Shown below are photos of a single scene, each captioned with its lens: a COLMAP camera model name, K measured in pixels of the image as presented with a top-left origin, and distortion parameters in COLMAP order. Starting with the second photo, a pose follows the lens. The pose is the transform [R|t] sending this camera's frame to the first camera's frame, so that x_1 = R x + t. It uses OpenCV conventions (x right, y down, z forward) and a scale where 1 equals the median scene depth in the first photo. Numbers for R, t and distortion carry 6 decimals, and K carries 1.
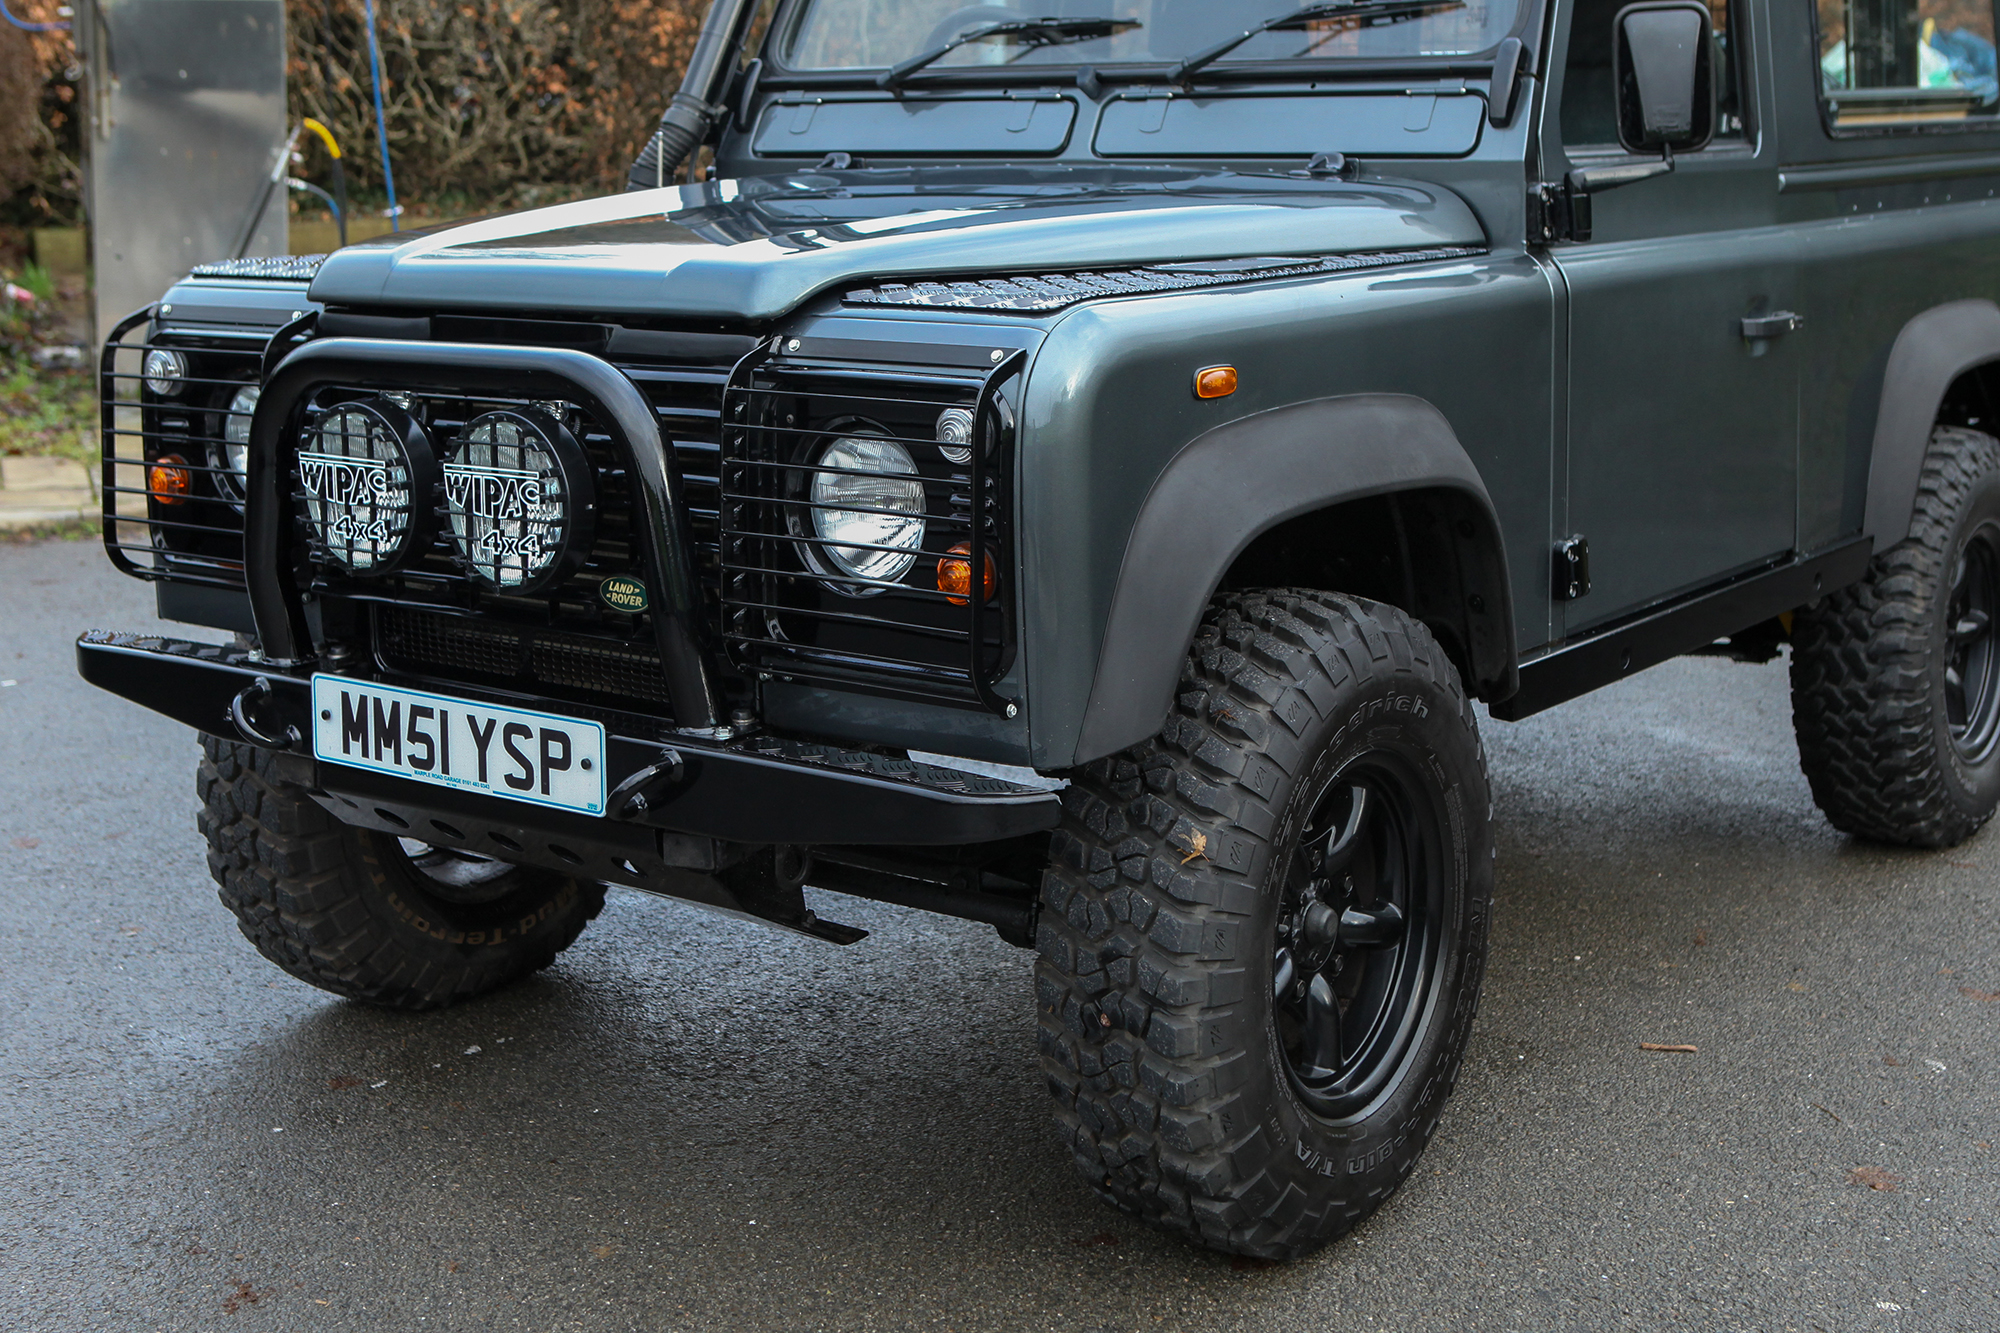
lens RADIAL K [[2520.4, 0, 1000.2], [0, 2520.4, 480.3], [0, 0, 1]] dist [-0.004329, 0.002157]
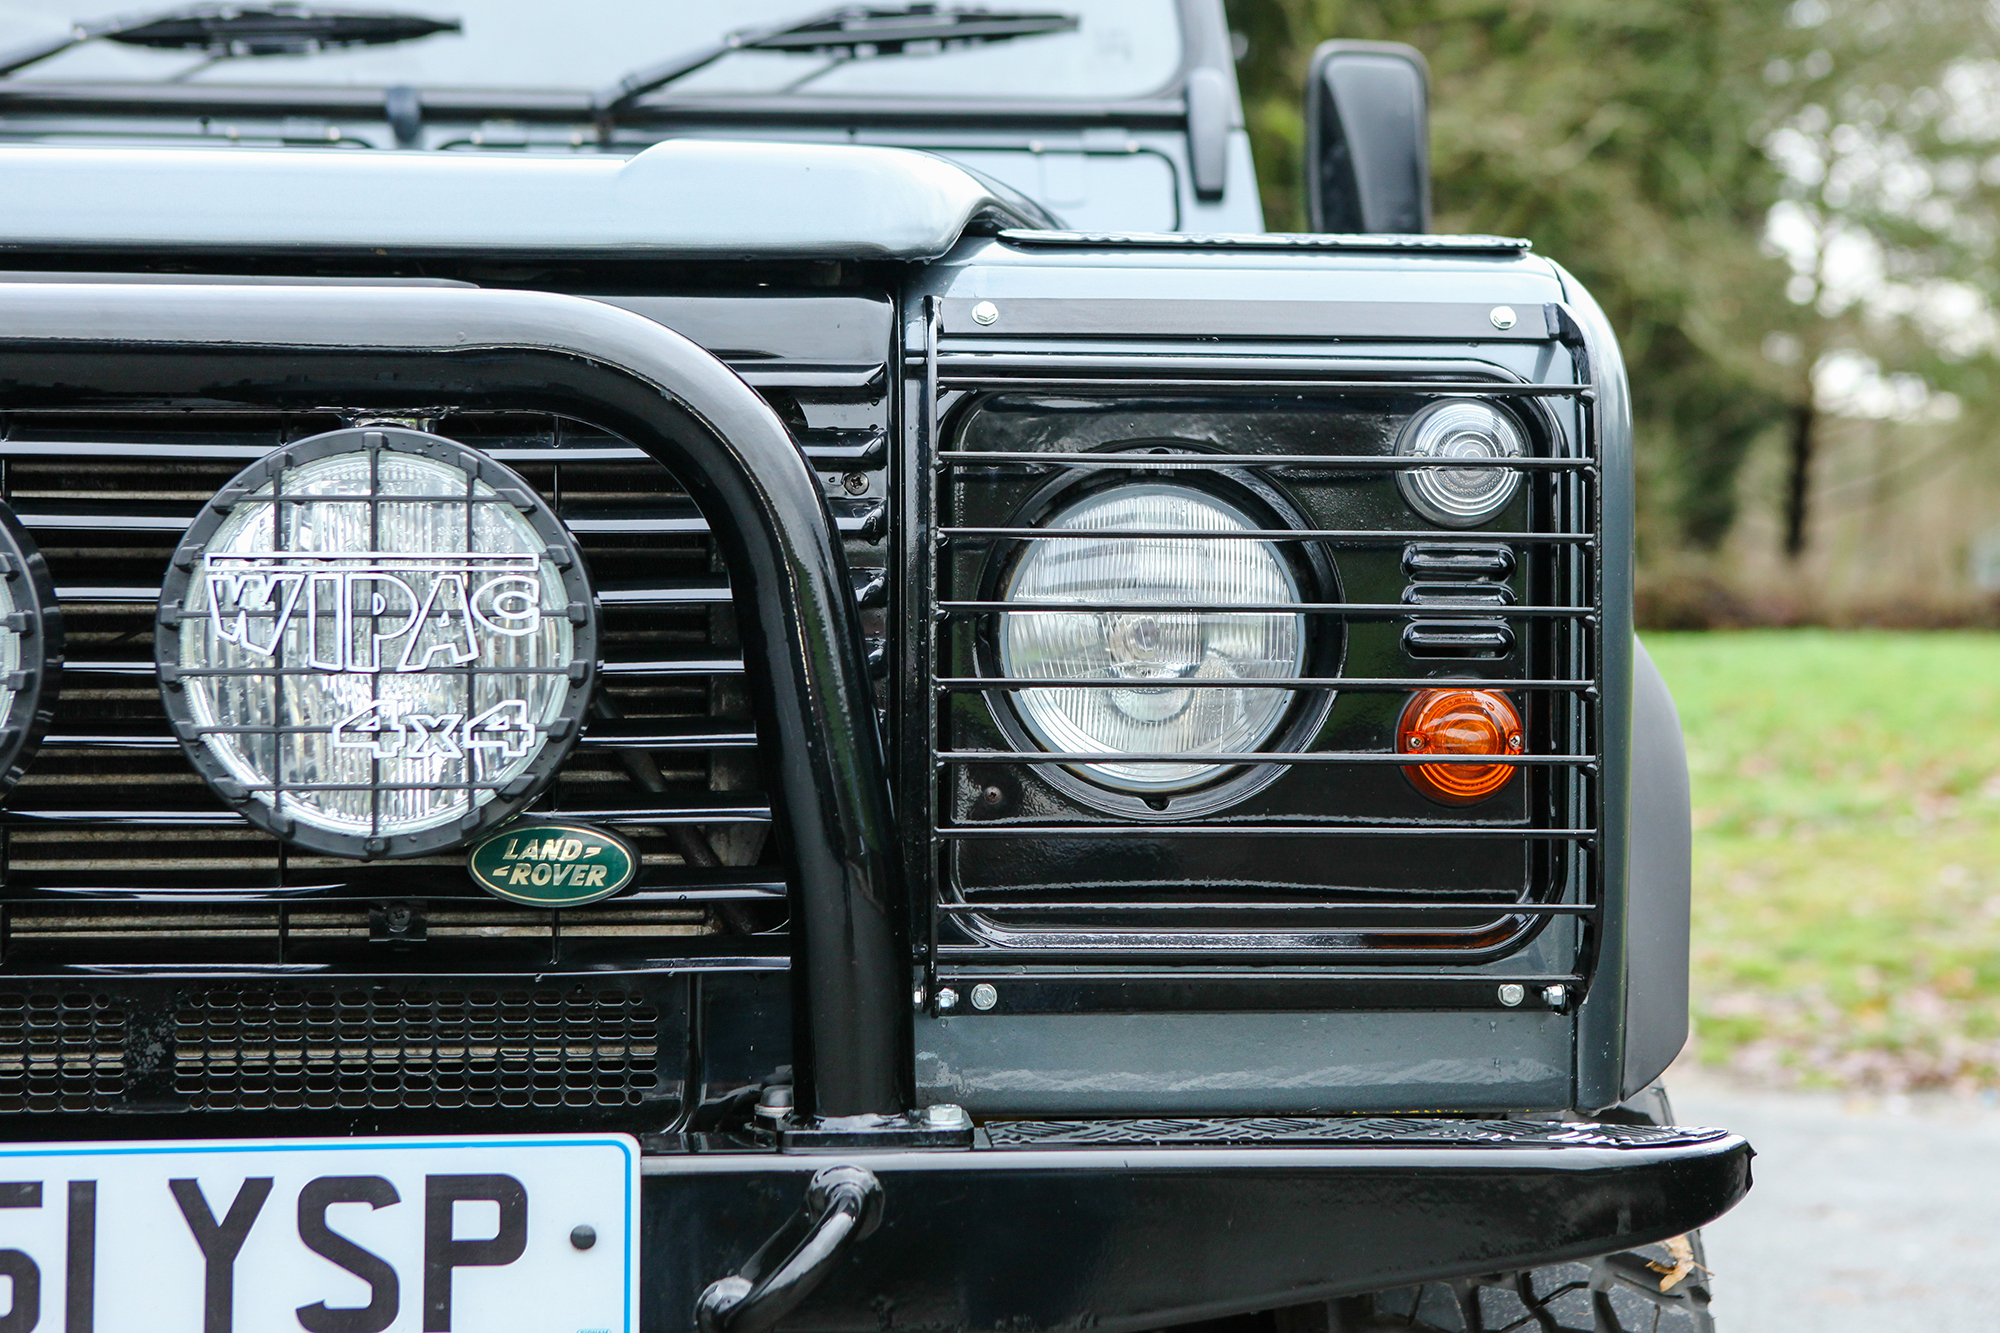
lens RADIAL K [[3237.1, 0, 1034.8], [0, 3237.1, 717.2], [0, 0, 1]] dist [0.109976, 0.043115]
pose [[0.773970, 0.001009, 0.633222, -0.430988], [0.075099, 0.992795, -0.093374, 0.076671], [-0.628754, 0.119823, 0.768317, 0.478137]]
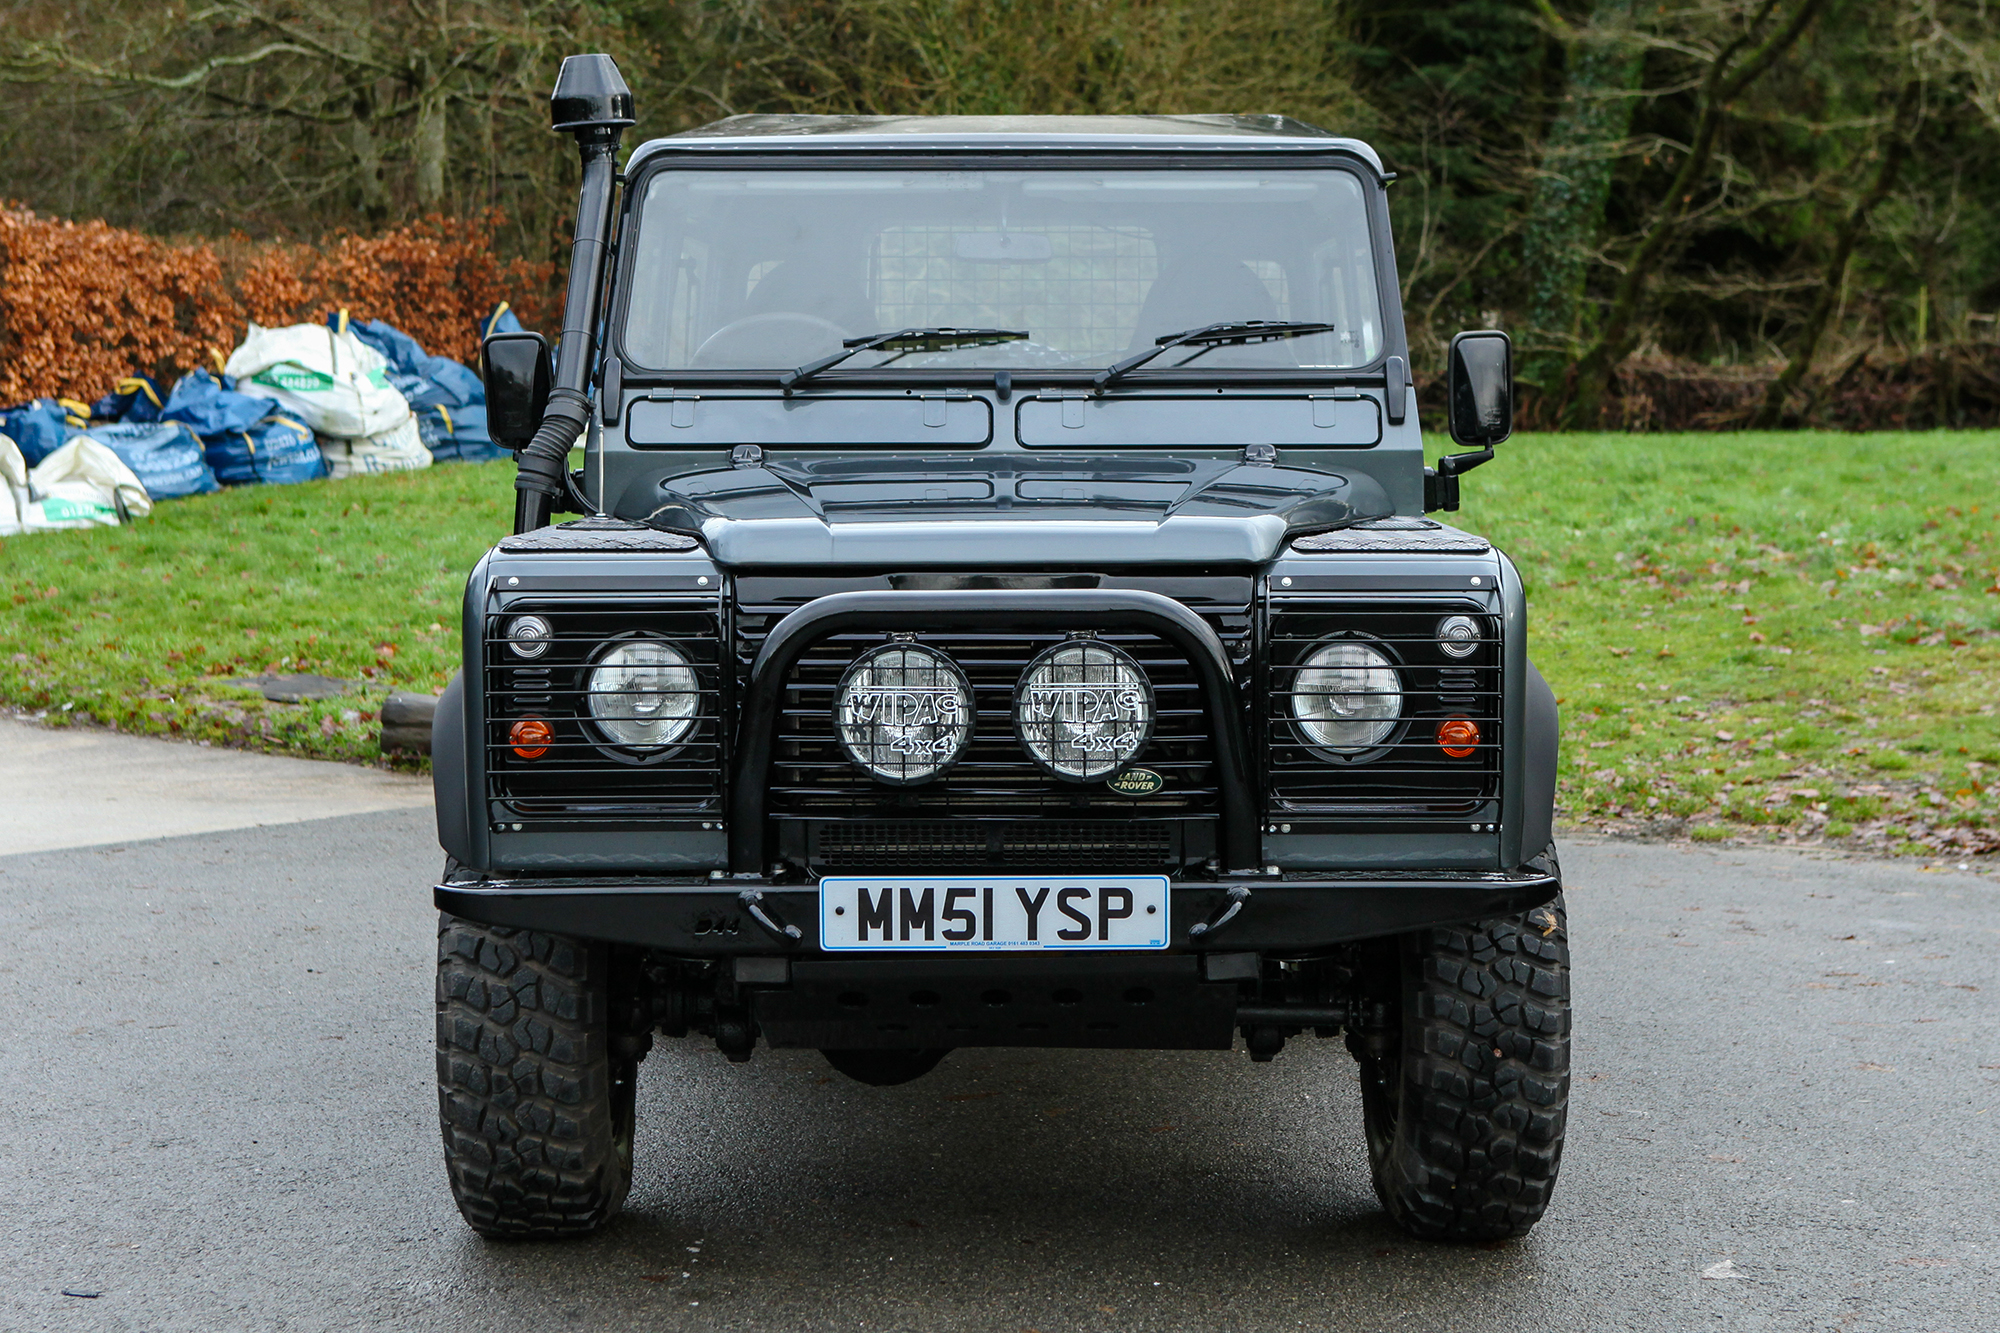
lens RADIAL K [[3149.9, 0, 1000.4], [0, 3149.9, 869.6], [0, 0, 1]] dist [0.012683, 0.038751]
pose [[0.834110, -0.070688, 0.547050, -1.047815], [0.071652, 0.997237, 0.019610, 0.051371], [-0.546925, 0.022840, 0.836870, -0.297744]]
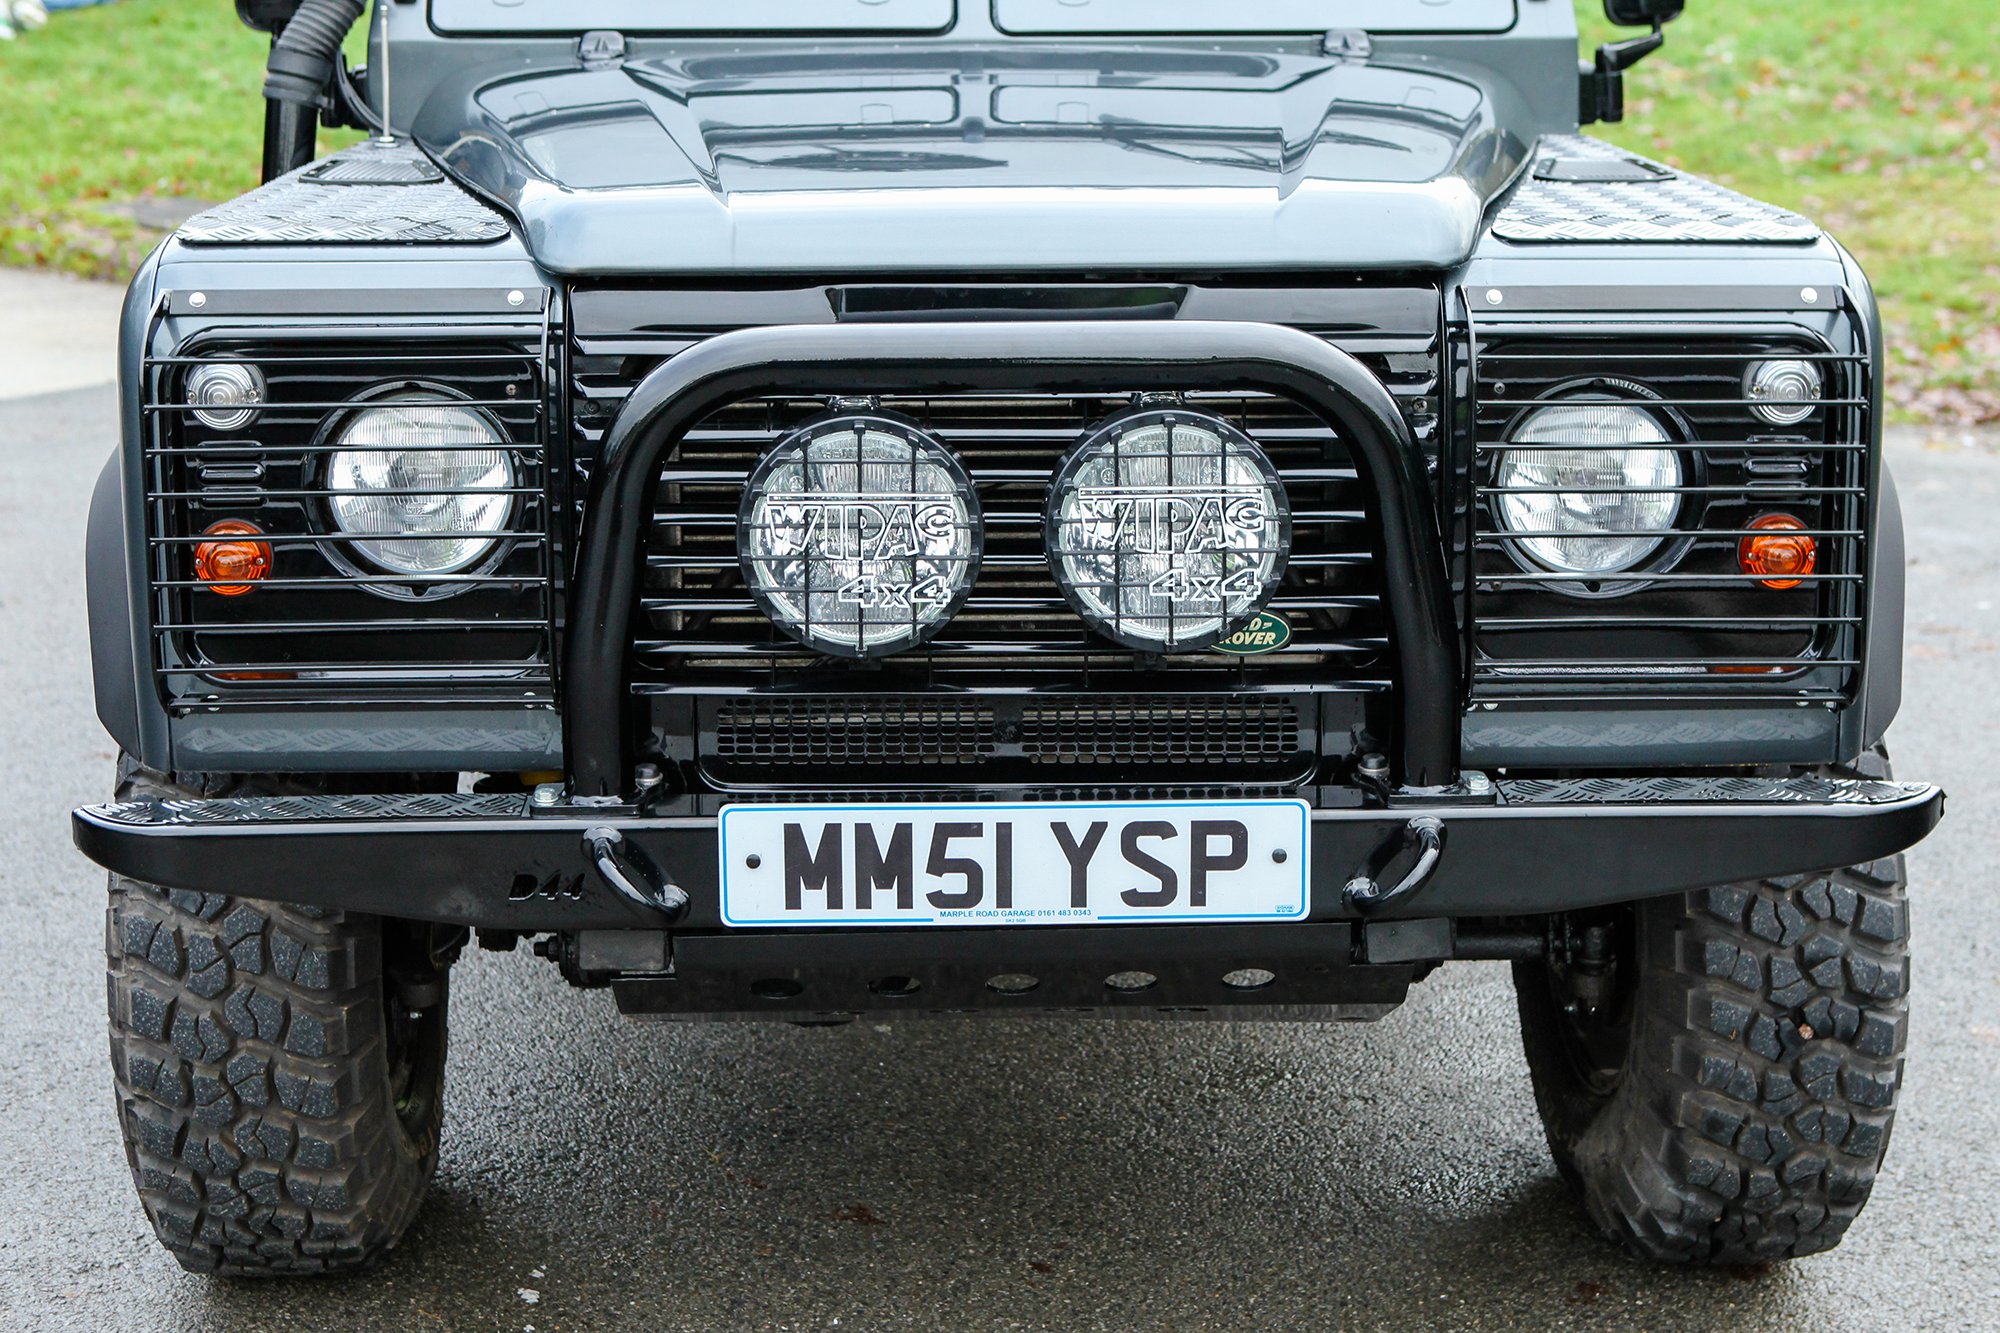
lens RADIAL K [[2911.4, 0, 1005.7], [0, 2911.4, 441.2], [0, 0, 1]] dist [-0.014761, 0.003280]
pose [[0.808538, -0.097115, 0.580375, -0.692239], [0.078620, 0.995273, 0.057013, -0.066996], [-0.583168, -0.000469, 0.812351, 0.304267]]
